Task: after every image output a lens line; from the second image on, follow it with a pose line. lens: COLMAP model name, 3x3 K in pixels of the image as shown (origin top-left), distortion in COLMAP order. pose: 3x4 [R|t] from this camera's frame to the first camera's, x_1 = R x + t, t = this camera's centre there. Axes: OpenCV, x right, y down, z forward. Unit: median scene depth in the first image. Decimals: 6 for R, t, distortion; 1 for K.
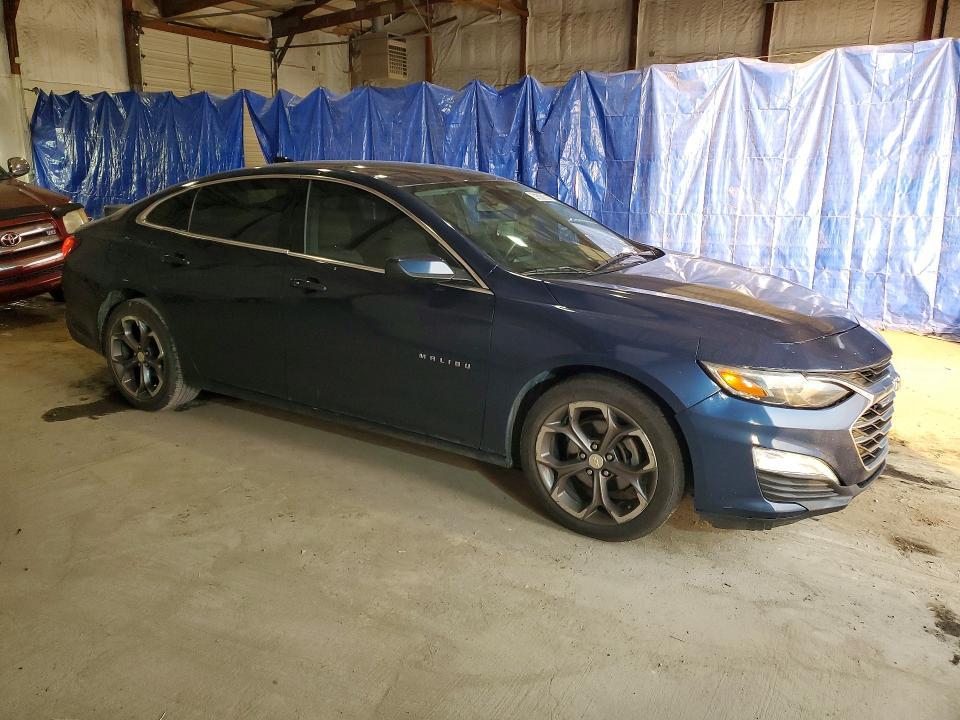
lens RADIAL K [[752.1, 0, 480.0], [0, 752.1, 360.0], [0, 0, 1]] dist [-0.000175, 0.000124]
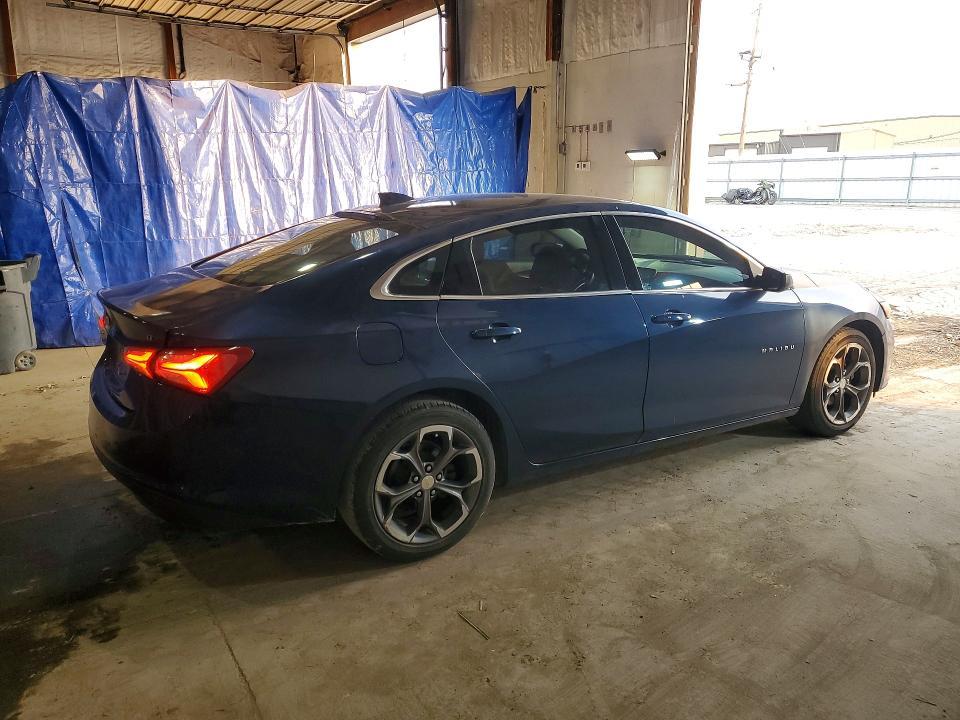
lens RADIAL K [[773.1, 0, 480.4], [0, 773.1, 327.1], [0, 0, 1]] dist [0.040542, 0.001633]
pose [[0.426355, -0.184638, 0.885511, -0.493257], [0.240137, 0.966923, 0.085993, -0.093025], [-0.872098, 0.175981, 0.456591, 0.290878]]
